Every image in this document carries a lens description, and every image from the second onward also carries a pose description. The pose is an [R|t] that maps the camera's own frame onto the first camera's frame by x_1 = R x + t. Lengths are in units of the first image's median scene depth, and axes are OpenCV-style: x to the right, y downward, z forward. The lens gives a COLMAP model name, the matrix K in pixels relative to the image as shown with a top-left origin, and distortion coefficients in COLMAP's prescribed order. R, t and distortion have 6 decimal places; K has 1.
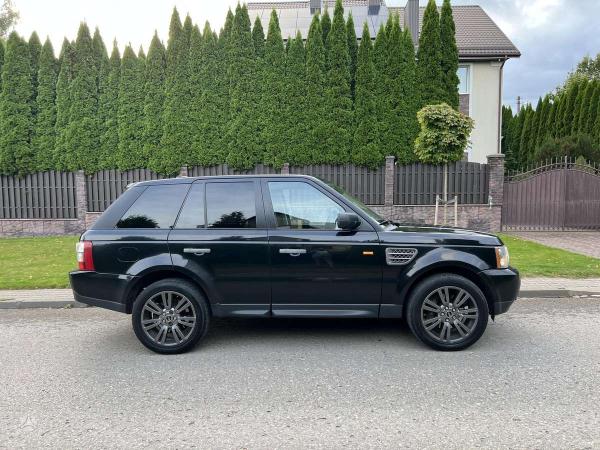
lens RADIAL K [[457.7, 0, 305.6], [0, 457.7, 225.1], [0, 0, 1]] dist [0.063210, -0.076812]
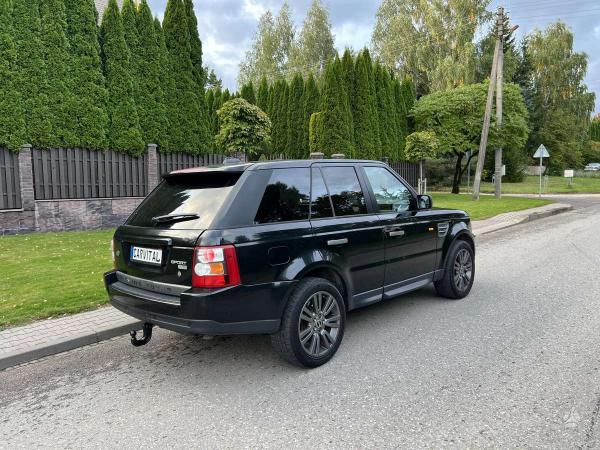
lens RADIAL K [[453.8, 0, 300.0], [0, 453.8, 225.0], [0, 0, 1]] dist [0.062260, -0.064995]
pose [[0.657160, -0.071983, 0.750306, -0.329377], [0.060998, 0.997243, 0.042248, -0.006783], [-0.751279, 0.018003, 0.659740, 0.162051]]
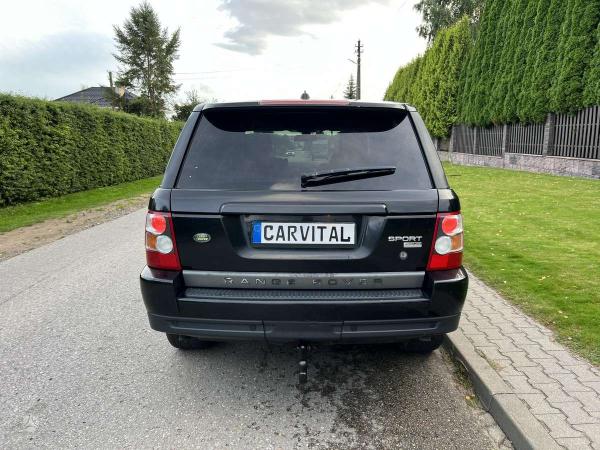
lens RADIAL K [[457.7, 0, 305.6], [0, 457.7, 225.1], [0, 0, 1]] dist [0.063210, -0.076812]
pose [[0.017645, 0.193379, -0.980965, 0.387286], [-0.057490, 0.979691, 0.192094, -0.030020], [0.998190, 0.053006, 0.028404, 0.421091]]
